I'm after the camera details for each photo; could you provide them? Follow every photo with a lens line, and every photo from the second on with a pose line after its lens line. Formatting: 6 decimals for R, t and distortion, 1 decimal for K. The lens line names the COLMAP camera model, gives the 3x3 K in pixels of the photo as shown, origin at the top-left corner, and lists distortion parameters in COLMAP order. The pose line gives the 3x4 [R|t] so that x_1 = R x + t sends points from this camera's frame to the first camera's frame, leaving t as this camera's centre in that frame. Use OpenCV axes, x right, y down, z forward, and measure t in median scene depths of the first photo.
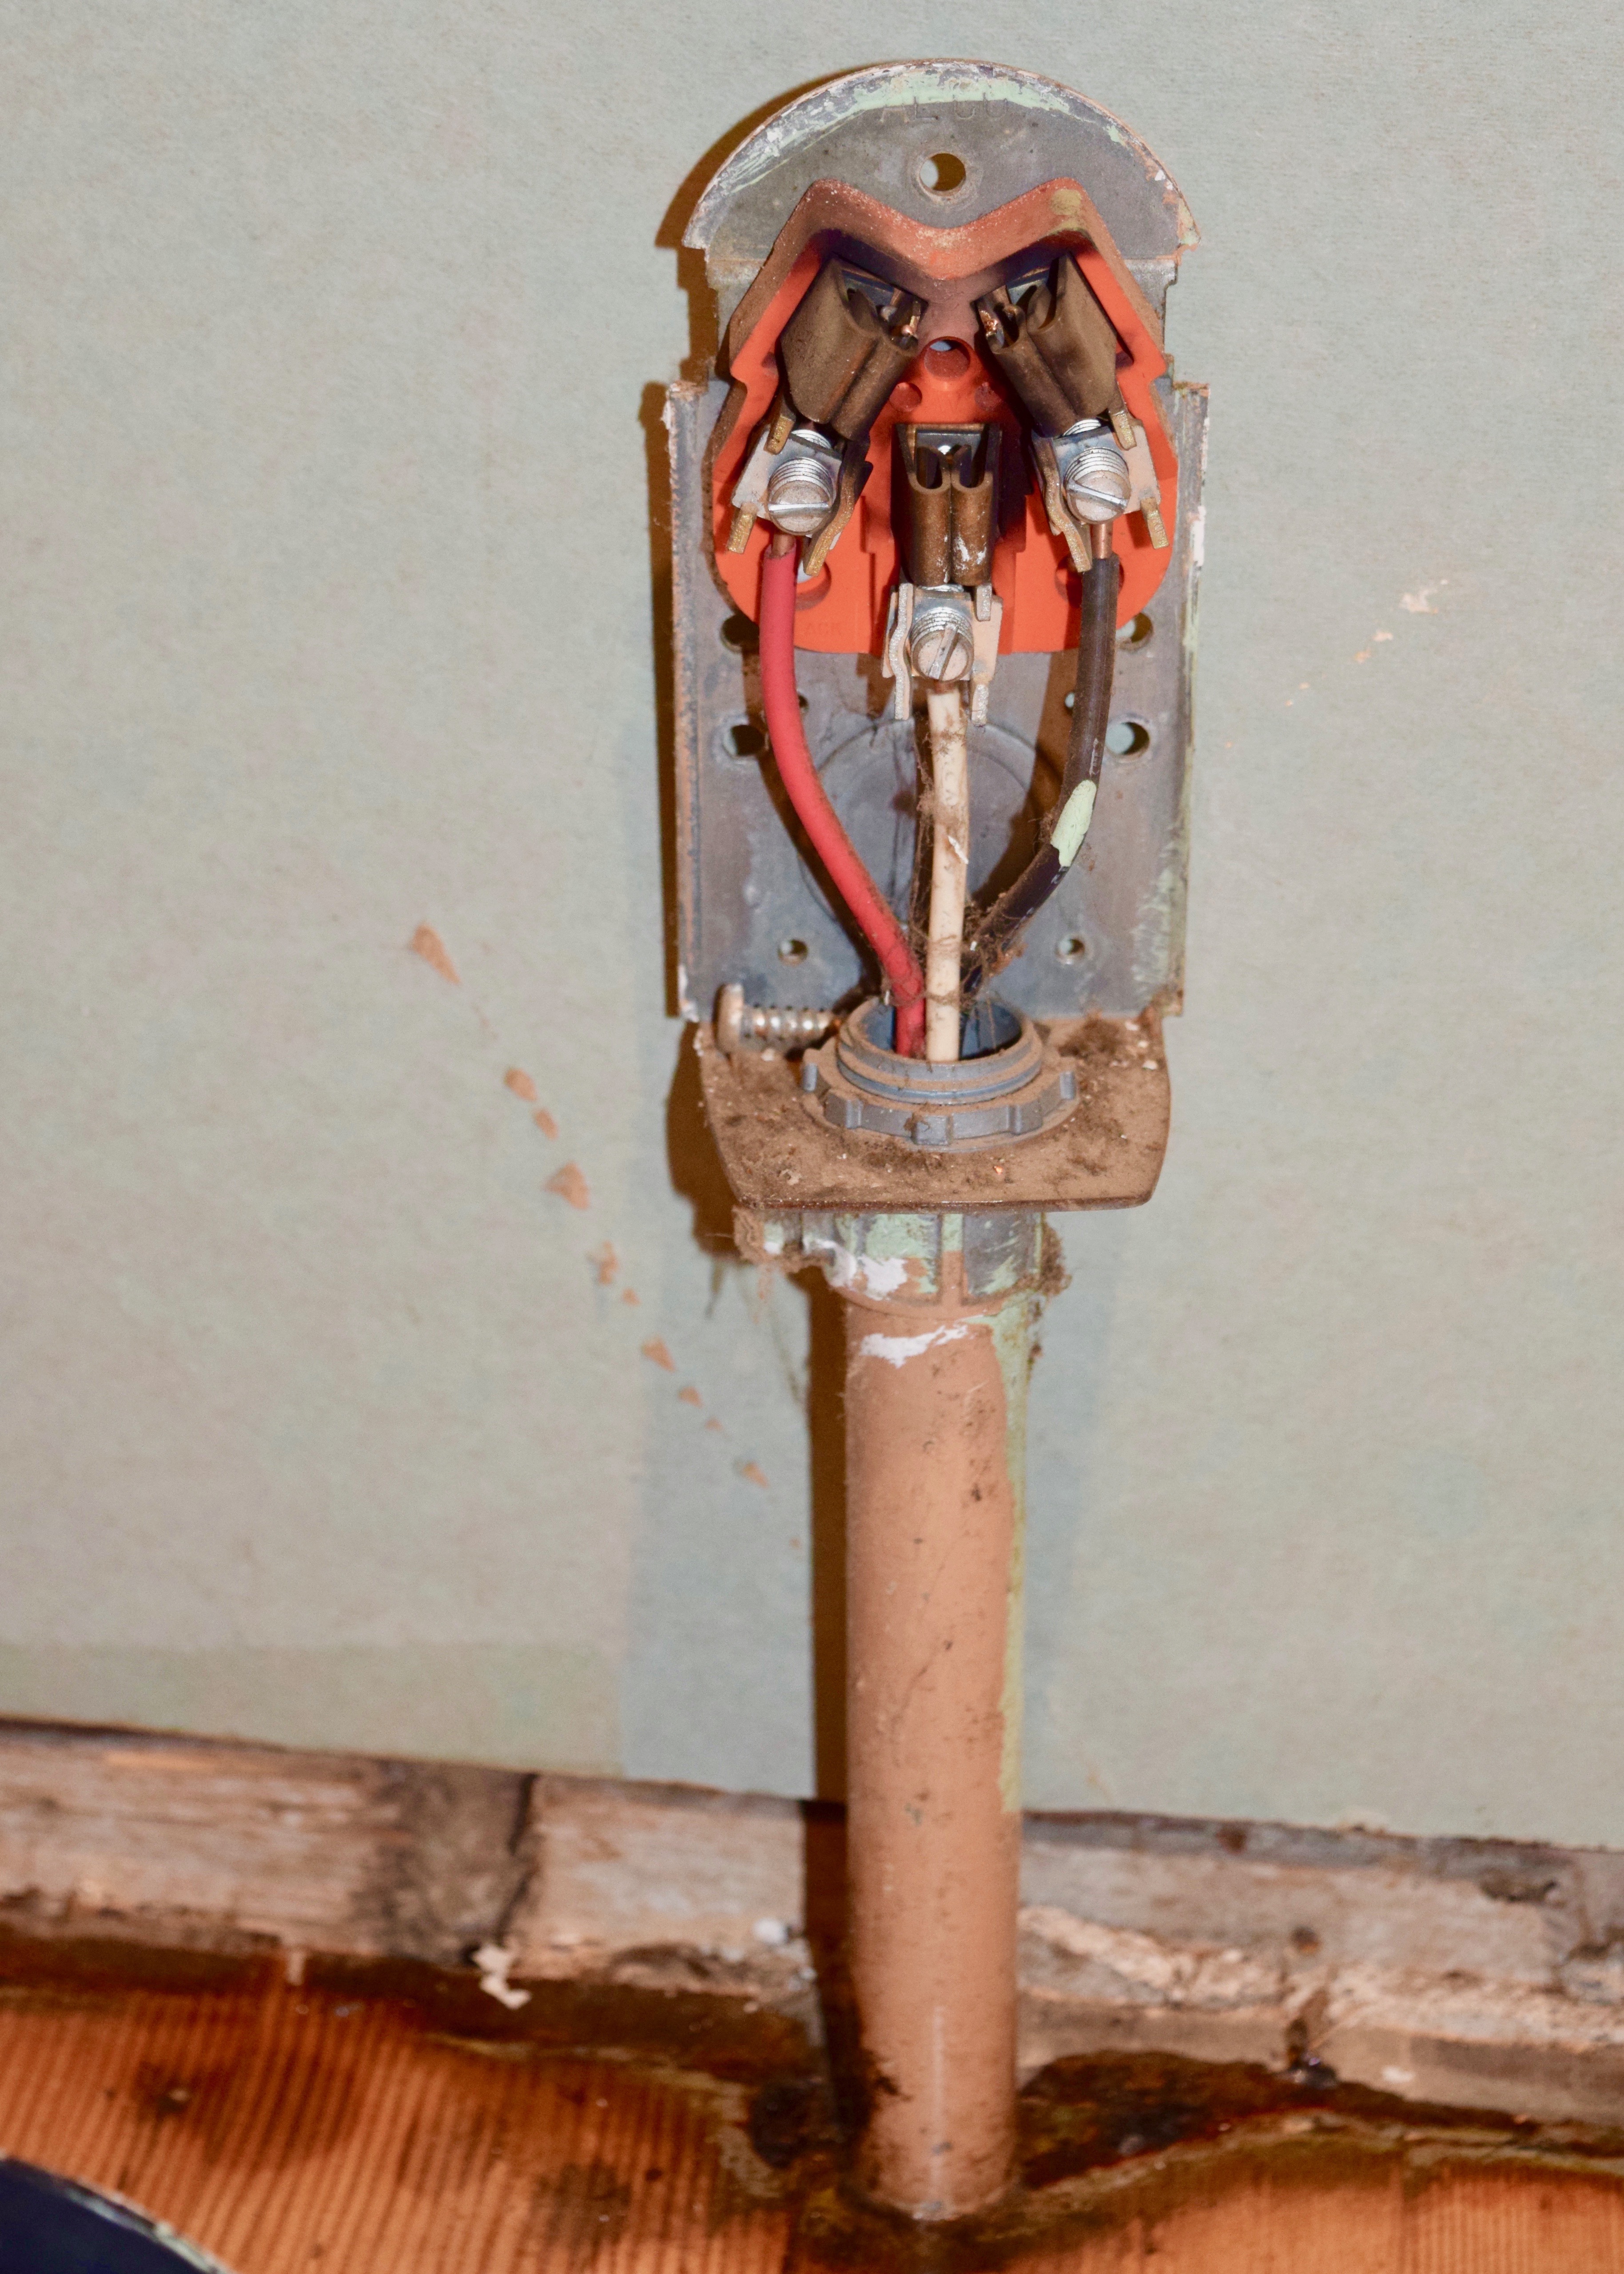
lens RADIAL K [[4983.8, 0, 825.4], [0, 4983.8, 994.5], [0, 0, 1]] dist [0.032814, 0.046700]
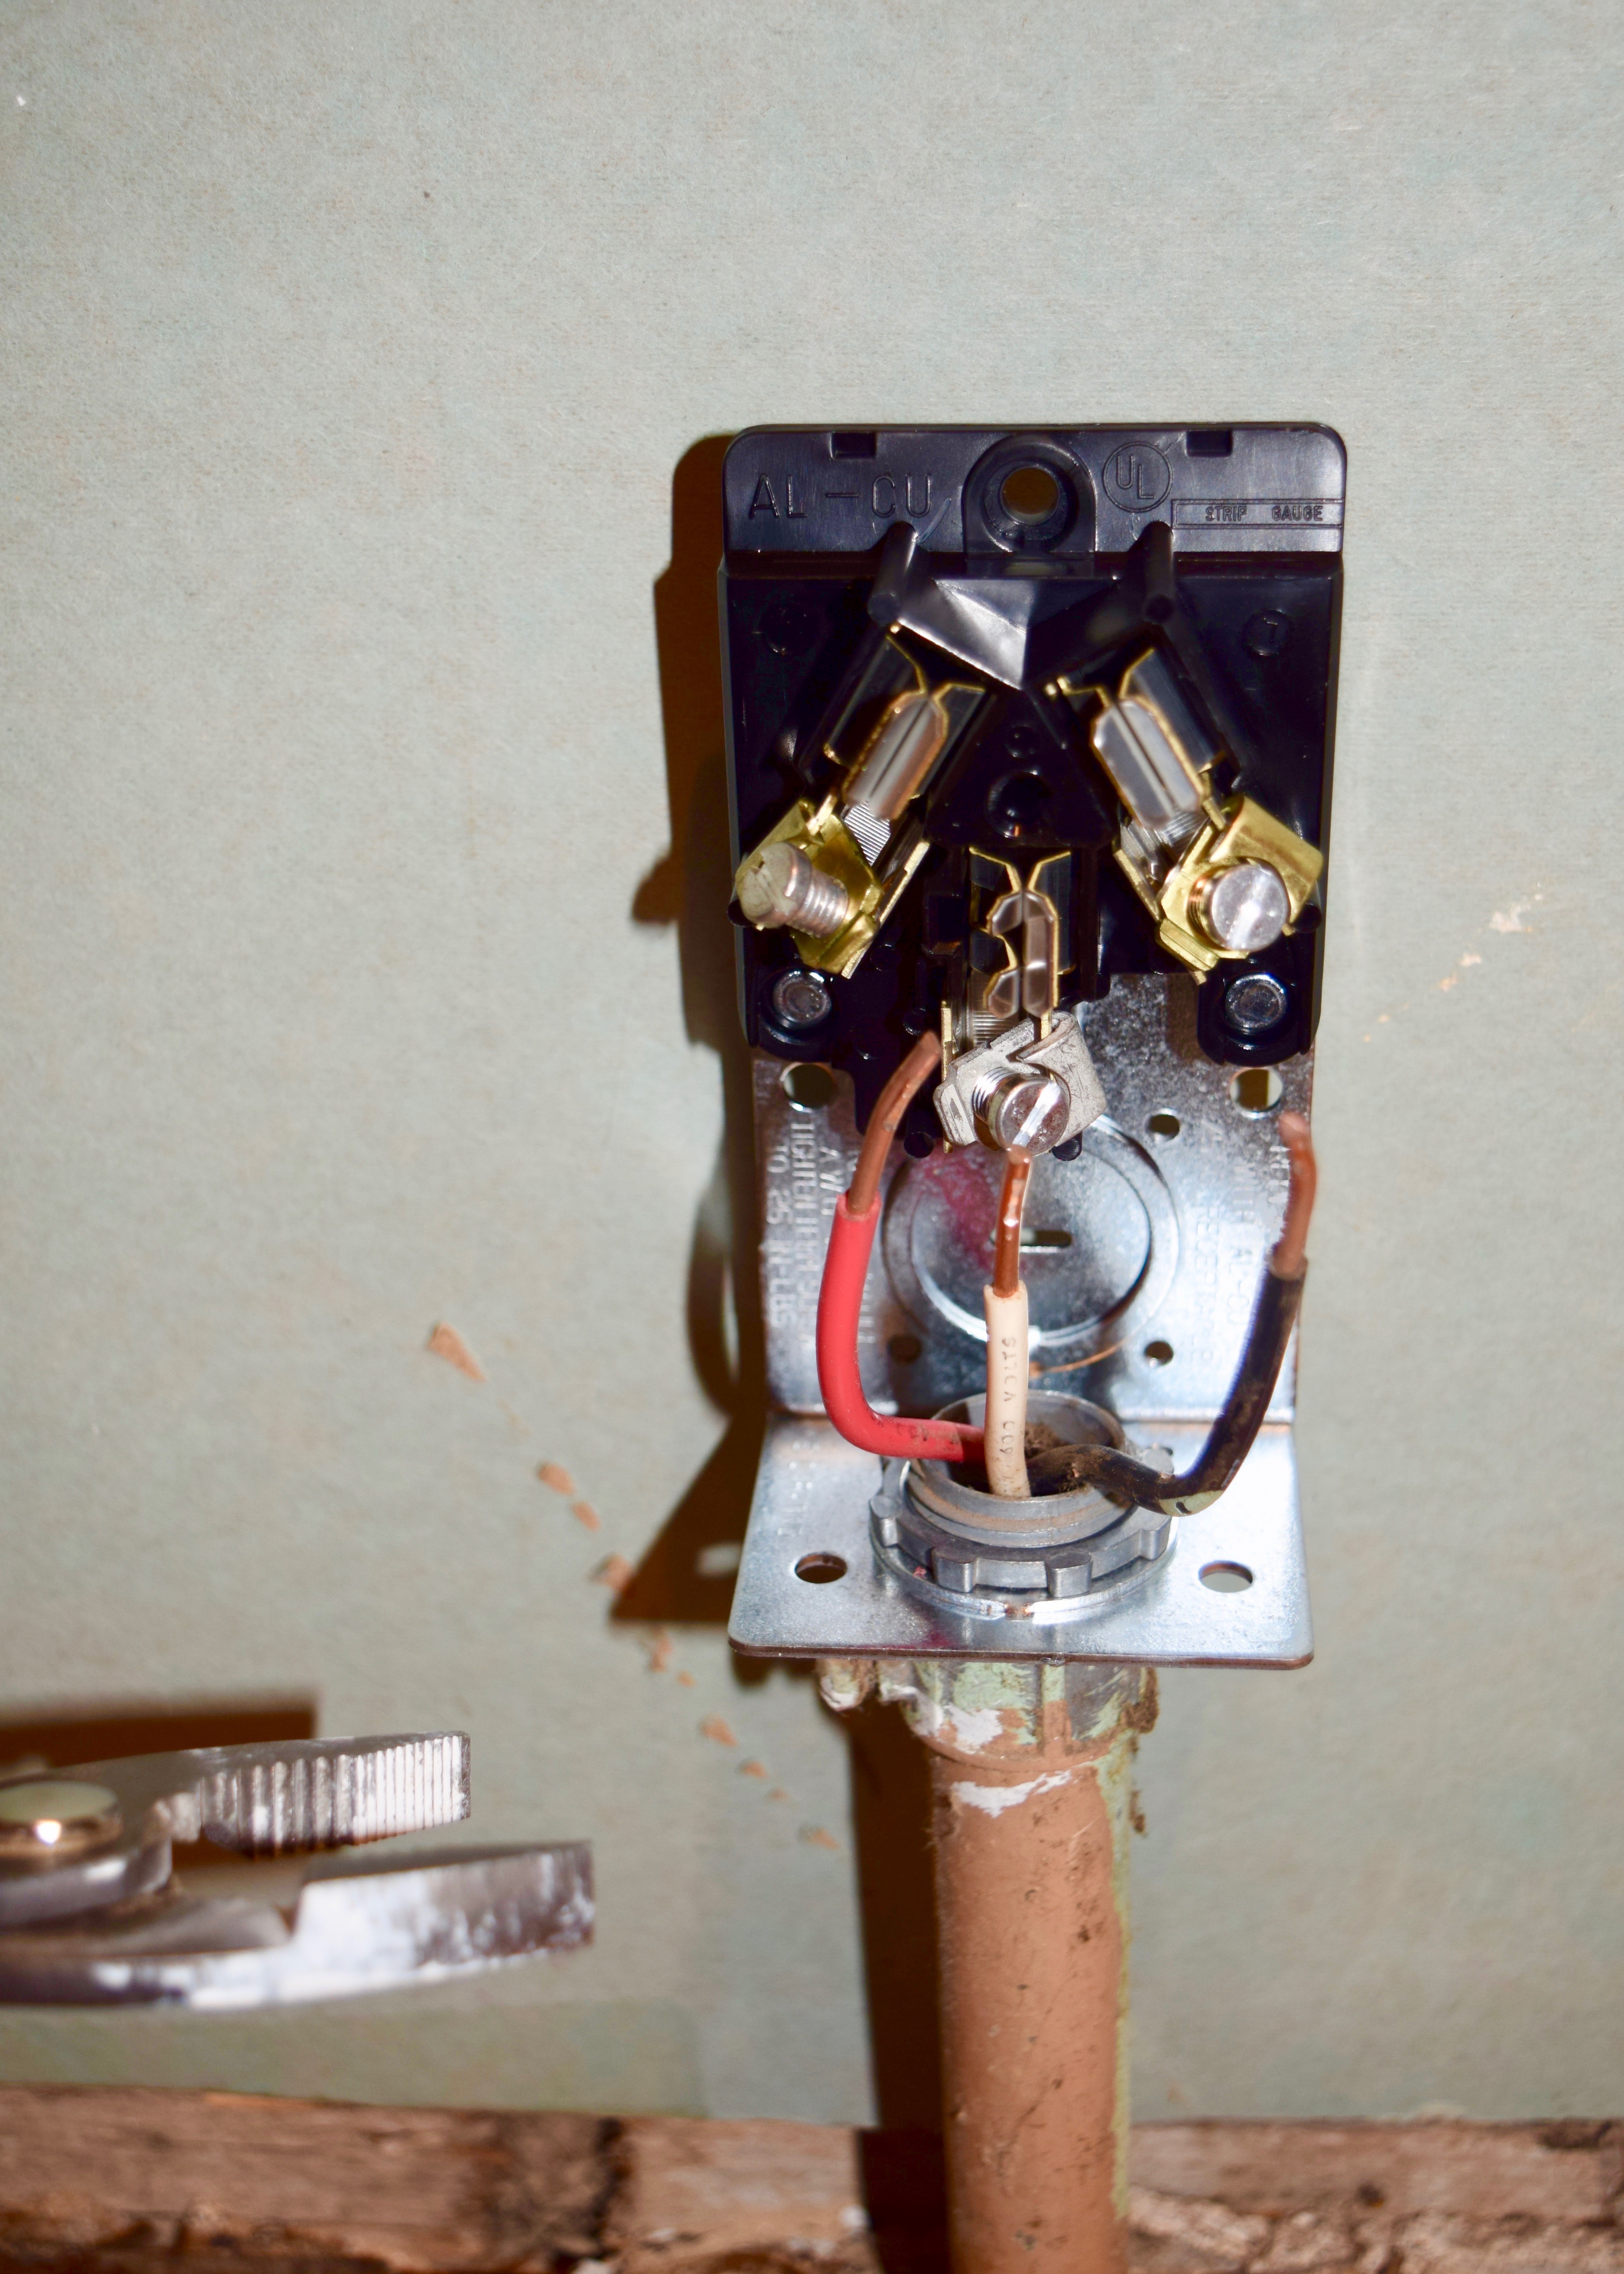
lens RADIAL K [[2906.5, 0, 812.0], [0, 2906.5, 1137.0], [0, 0, 1]] dist [-0.093664, 0.106240]
pose [[0.997915, -0.063030, 0.013869, -0.015871], [0.062862, 0.997947, 0.012249, -0.049818], [-0.014613, -0.011352, 0.999829, 0.440537]]
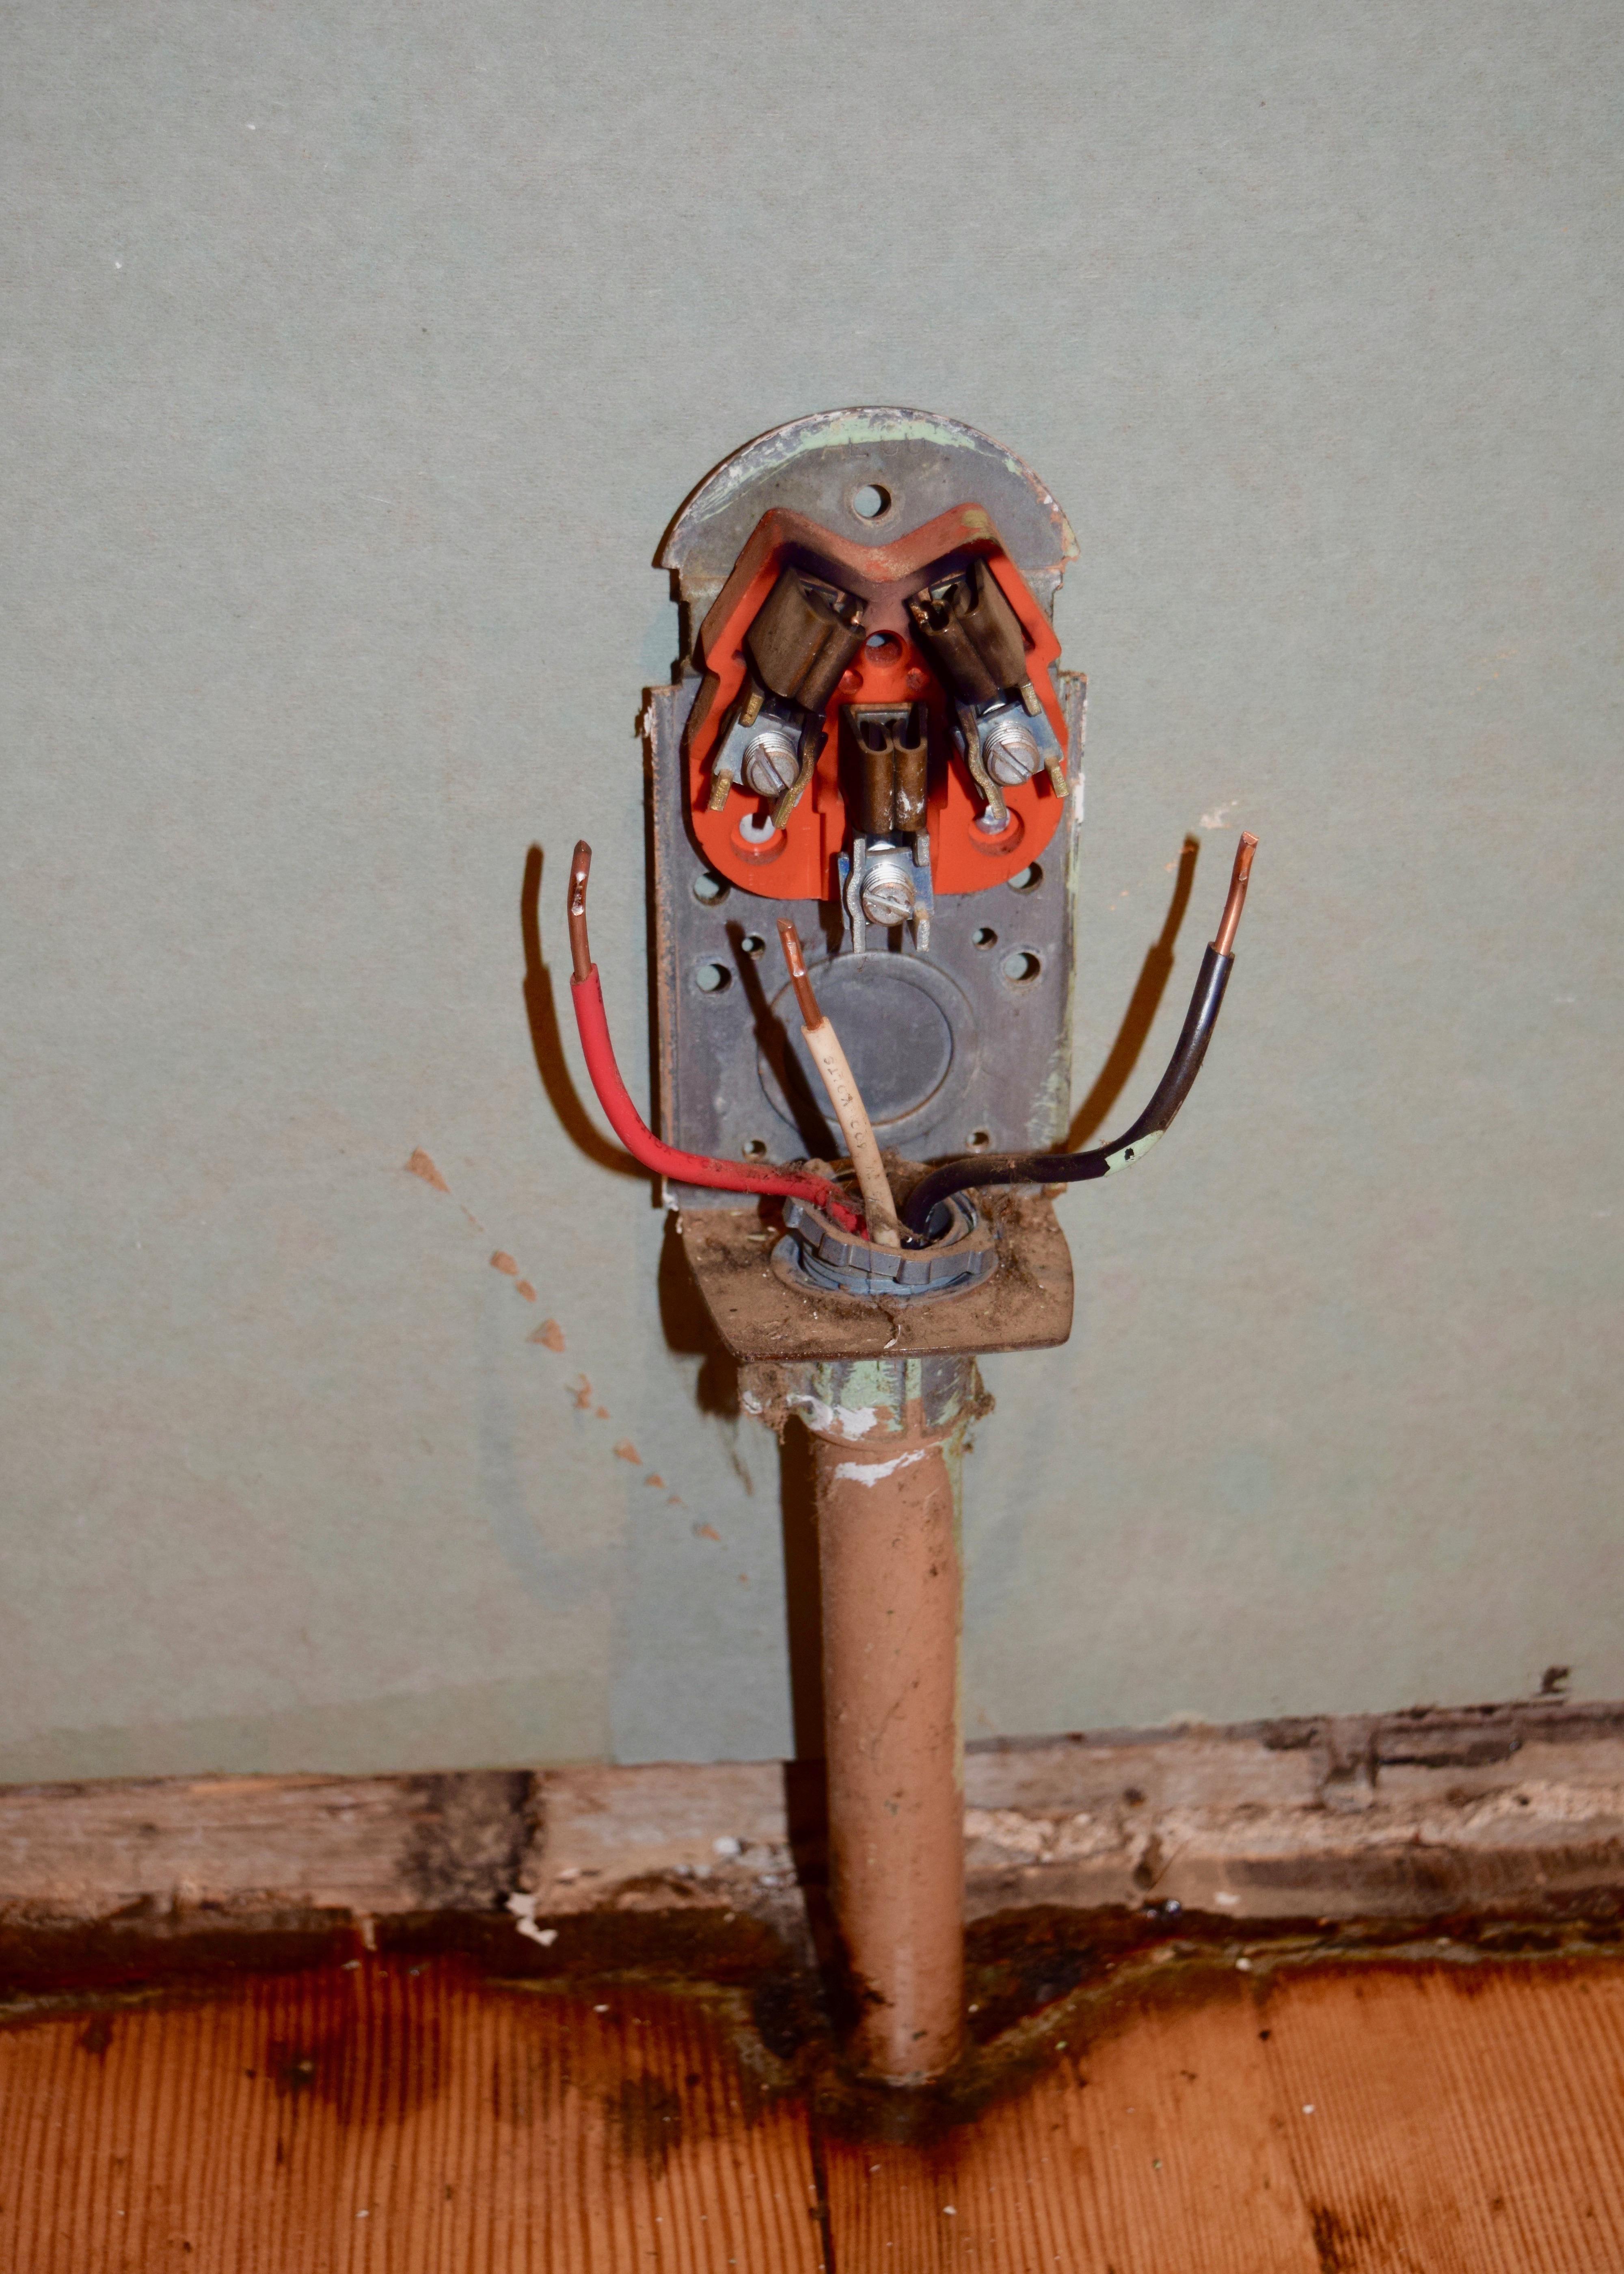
lens RADIAL K [[3410.3, 0, 864.3], [0, 3410.3, 1164.7], [0, 0, 1]] dist [-0.040924, 0.012221]
pose [[0.983197, -0.113968, 0.142601, -0.089216], [0.097859, 0.988498, 0.115310, -0.092519], [-0.154103, -0.099417, 0.983040, 0.160599]]
